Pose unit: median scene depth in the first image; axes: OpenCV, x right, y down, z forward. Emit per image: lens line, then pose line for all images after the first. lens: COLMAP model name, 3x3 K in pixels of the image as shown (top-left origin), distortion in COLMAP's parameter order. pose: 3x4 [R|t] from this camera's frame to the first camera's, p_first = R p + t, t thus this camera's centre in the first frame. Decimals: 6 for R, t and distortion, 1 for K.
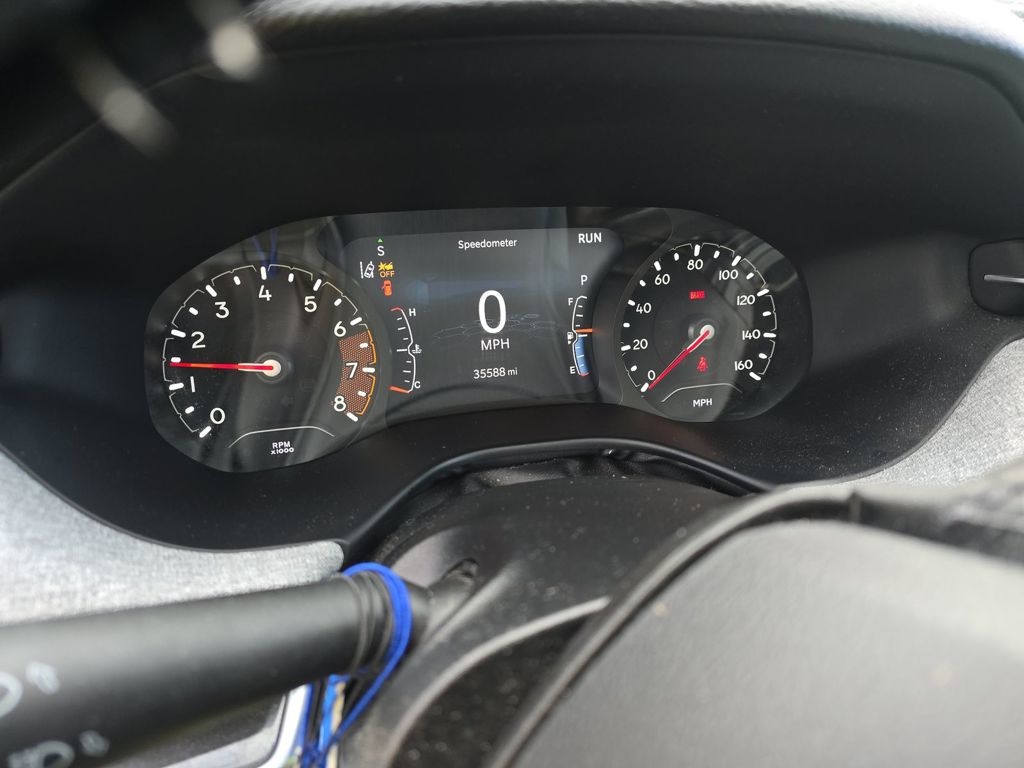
lens RADIAL K [[692.6, 0, 514.9], [0, 692.6, 387.8], [0, 0, 1]] dist [0.048515, -0.035772]
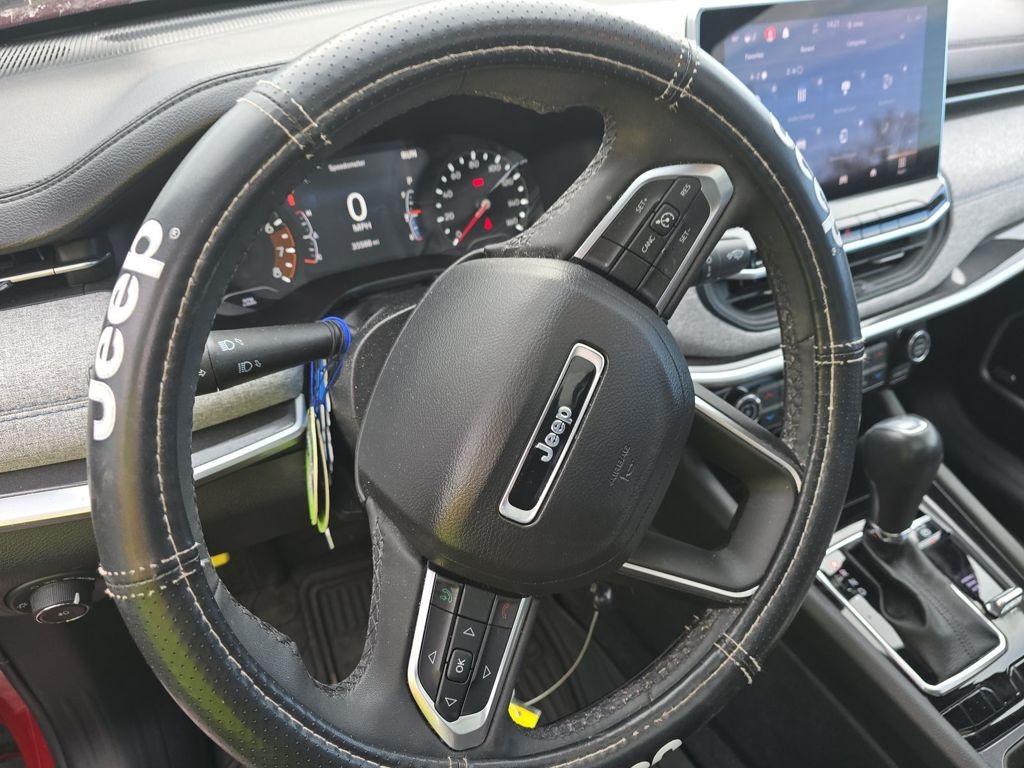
lens RADIAL K [[692.6, 0, 509.9], [0, 692.6, 379.4], [0, 0, 1]] dist [0.048515, -0.035772]
pose [[0.974875, -0.160861, 0.154089, 0.000937], [0.136256, 0.977865, 0.158790, 0.077828], [-0.176221, -0.133805, 0.975214, -0.736503]]
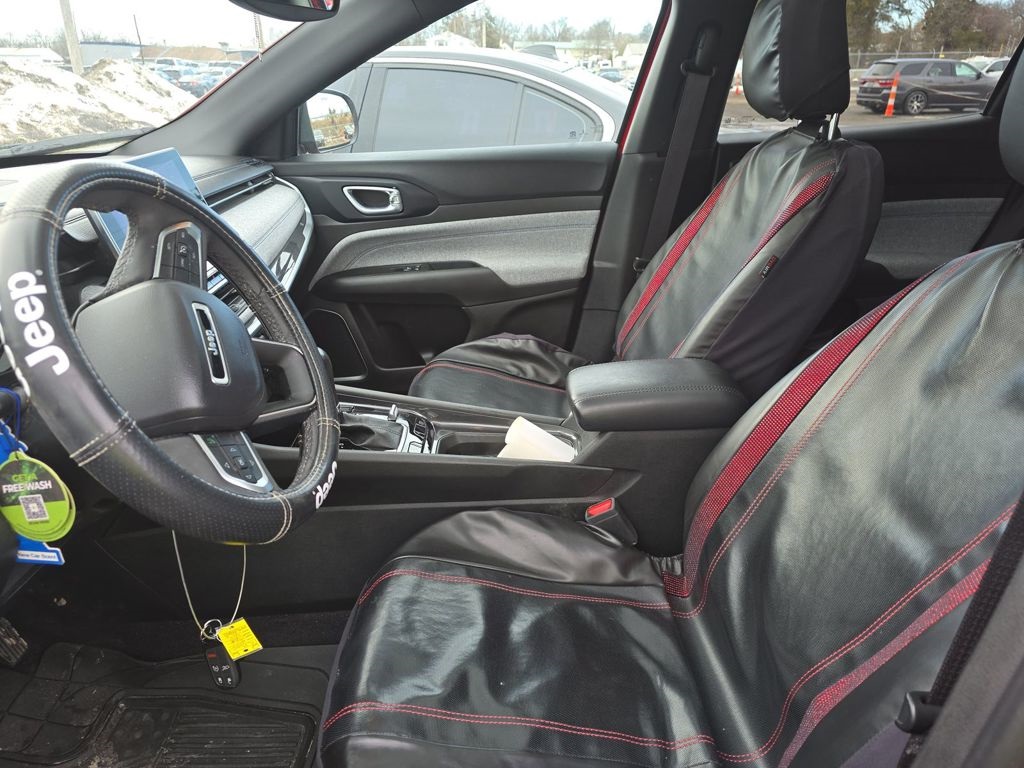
lens RADIAL K [[692.6, 0, 515.5], [0, 692.6, 381.1], [0, 0, 1]] dist [0.048515, -0.035772]
pose [[0.235554, -0.447760, 0.862569, -2.319878], [0.506822, 0.813895, 0.284088, 0.415873], [-0.829244, 0.370251, 0.418651, -1.744102]]
